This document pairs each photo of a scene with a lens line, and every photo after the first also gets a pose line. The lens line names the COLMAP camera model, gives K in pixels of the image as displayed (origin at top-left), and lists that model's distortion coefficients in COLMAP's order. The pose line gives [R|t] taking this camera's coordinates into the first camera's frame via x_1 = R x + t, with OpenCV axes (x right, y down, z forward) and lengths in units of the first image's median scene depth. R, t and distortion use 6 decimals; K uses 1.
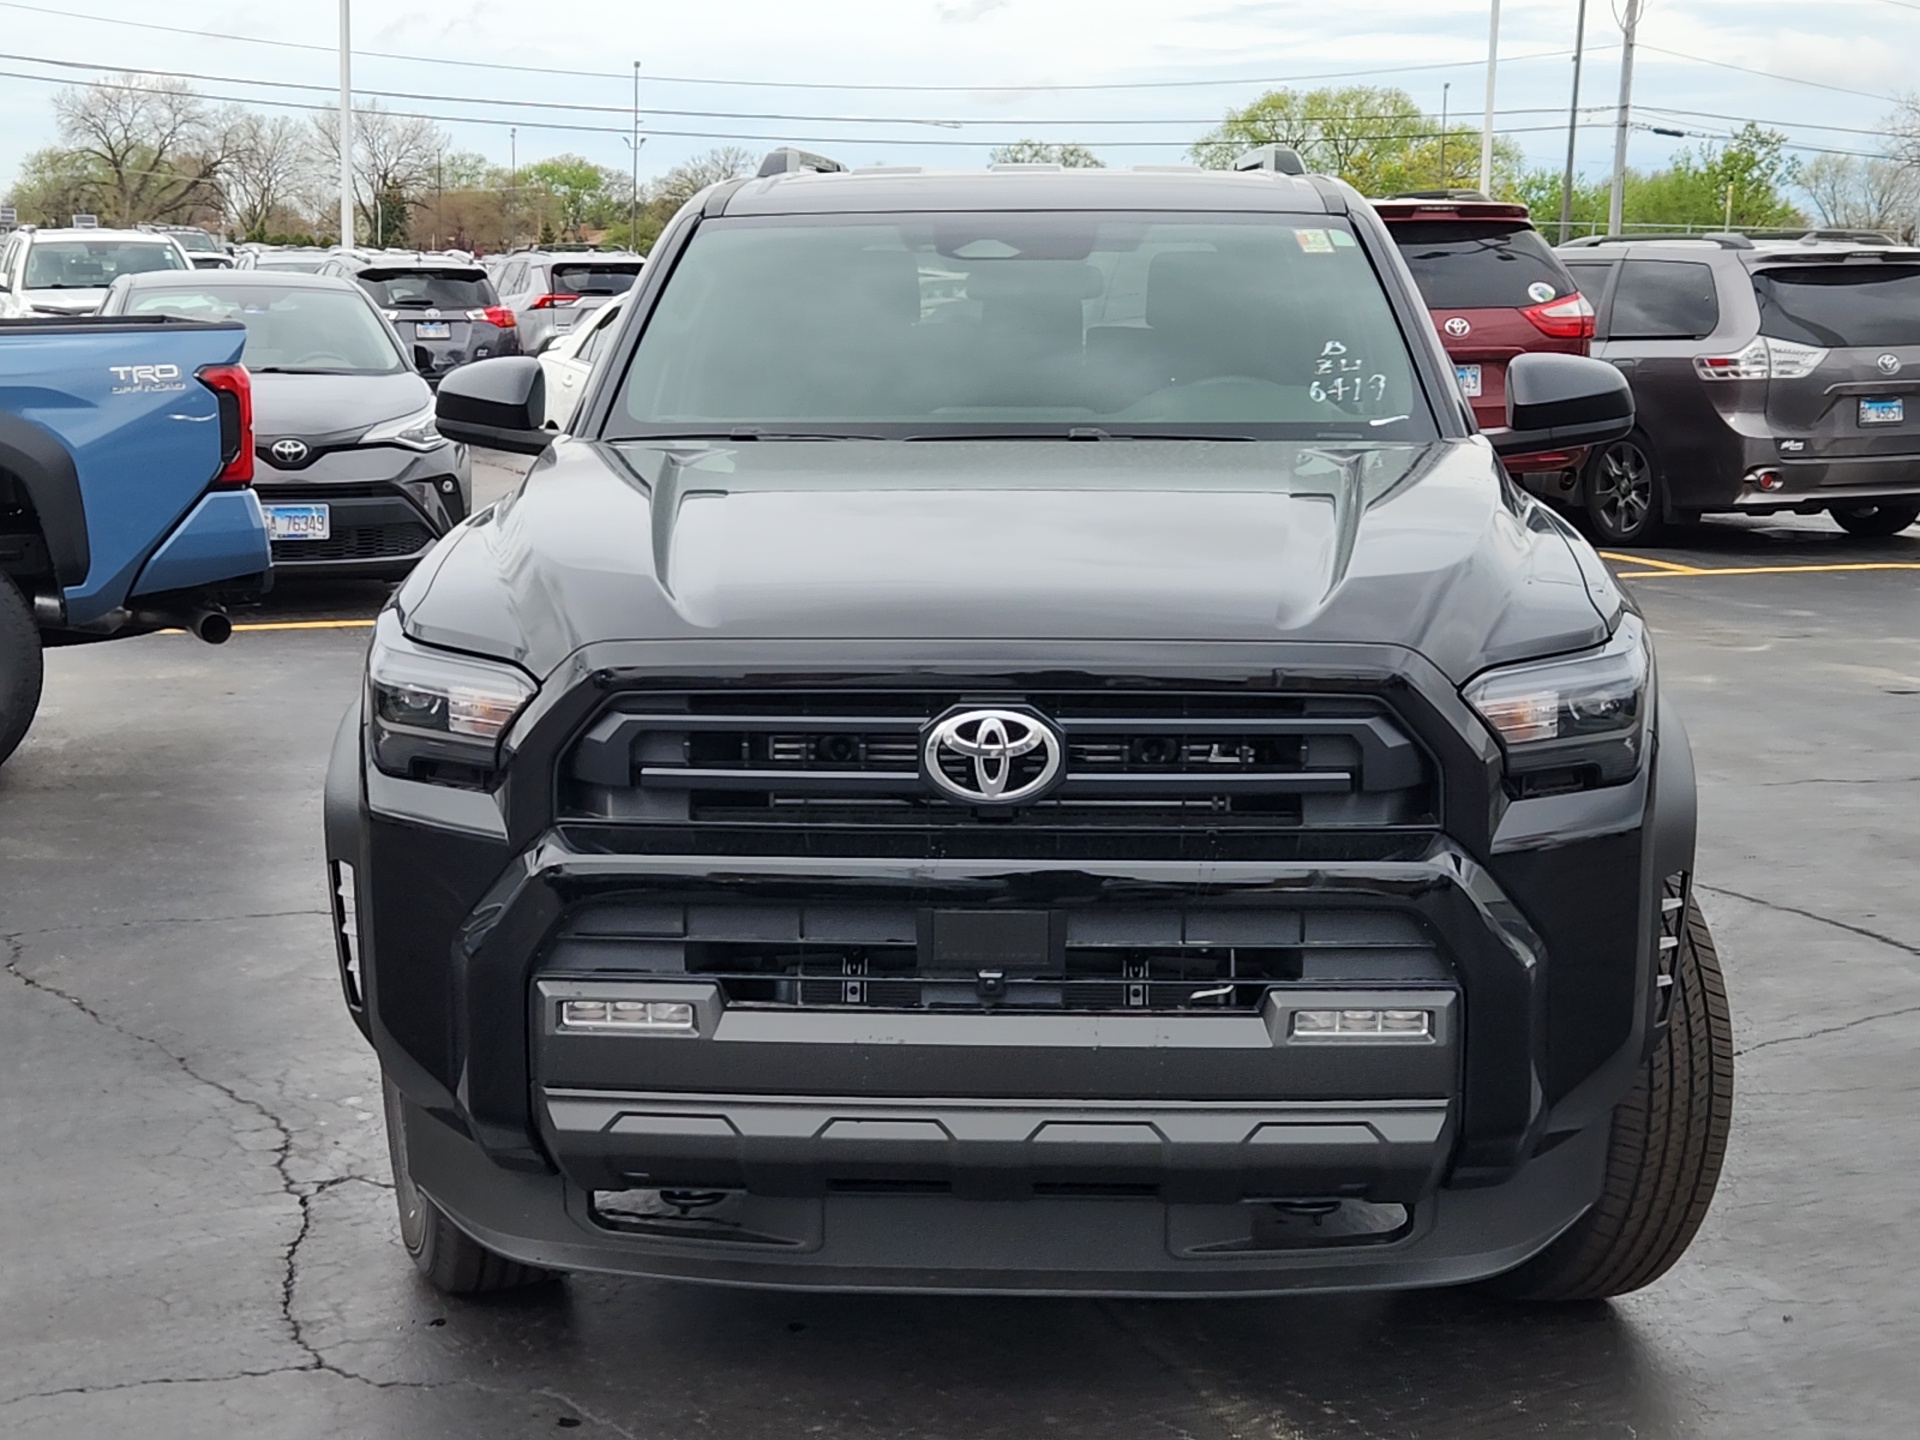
lens RADIAL K [[2097.0, 0, 960.0], [0, 2097.0, 720.0], [0, 0, 1]] dist [0.106365, -0.118580]
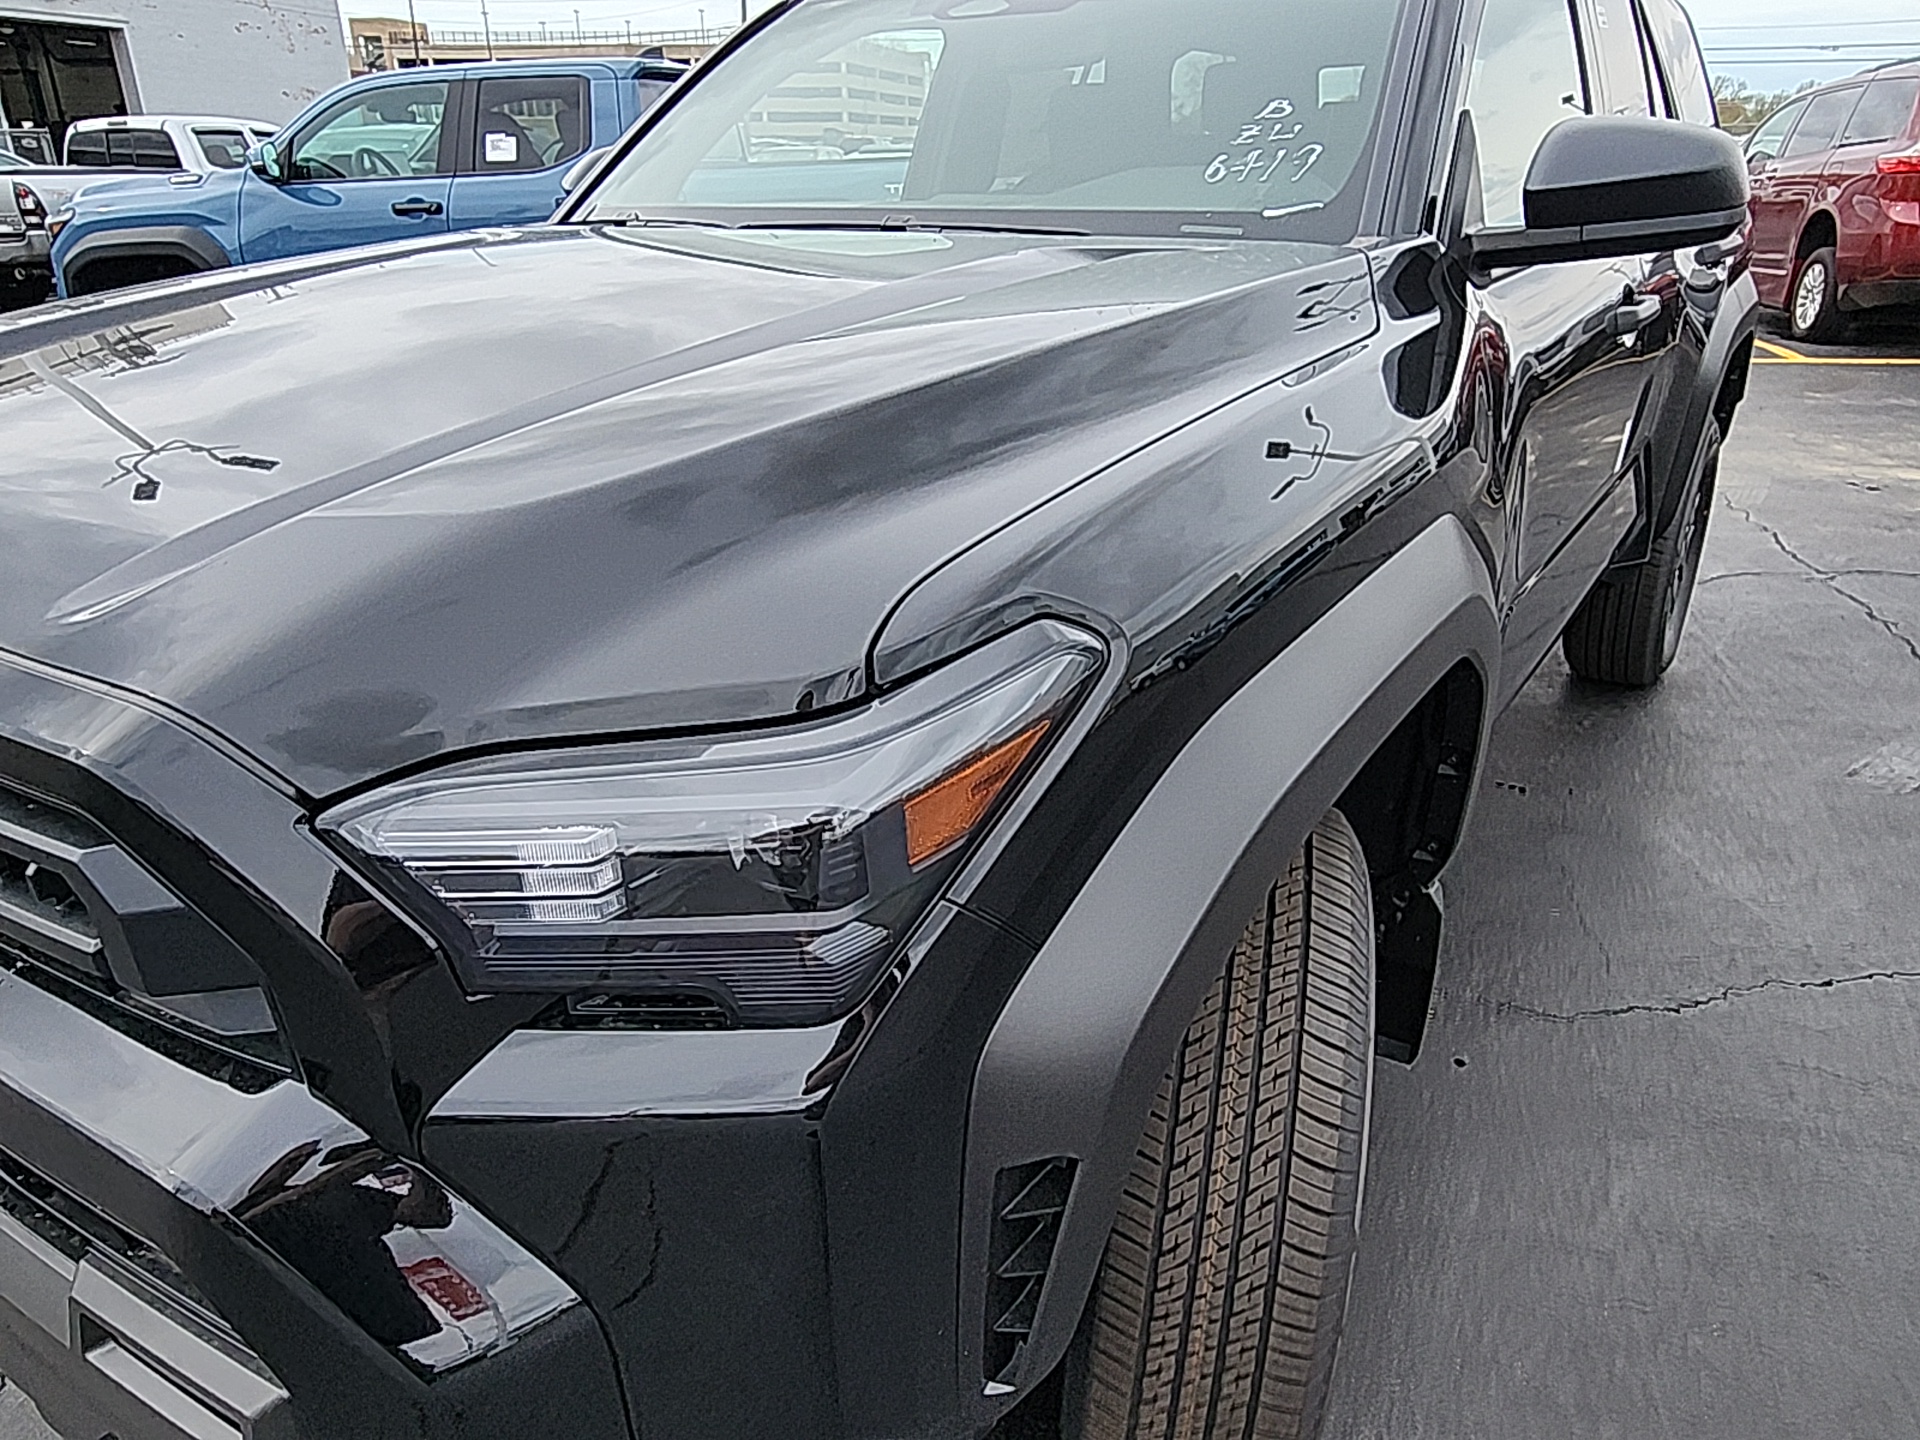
lens RADIAL K [[1314.2, 0, 1002.0], [0, 1314.2, 730.7], [0, 0, 1]] dist [0.007824, 0.000712]
pose [[0.919200, 0.154024, -0.362419, 0.469760], [-0.068922, 0.969055, 0.237030, -0.107175], [0.387712, -0.192899, 0.901371, 0.805074]]
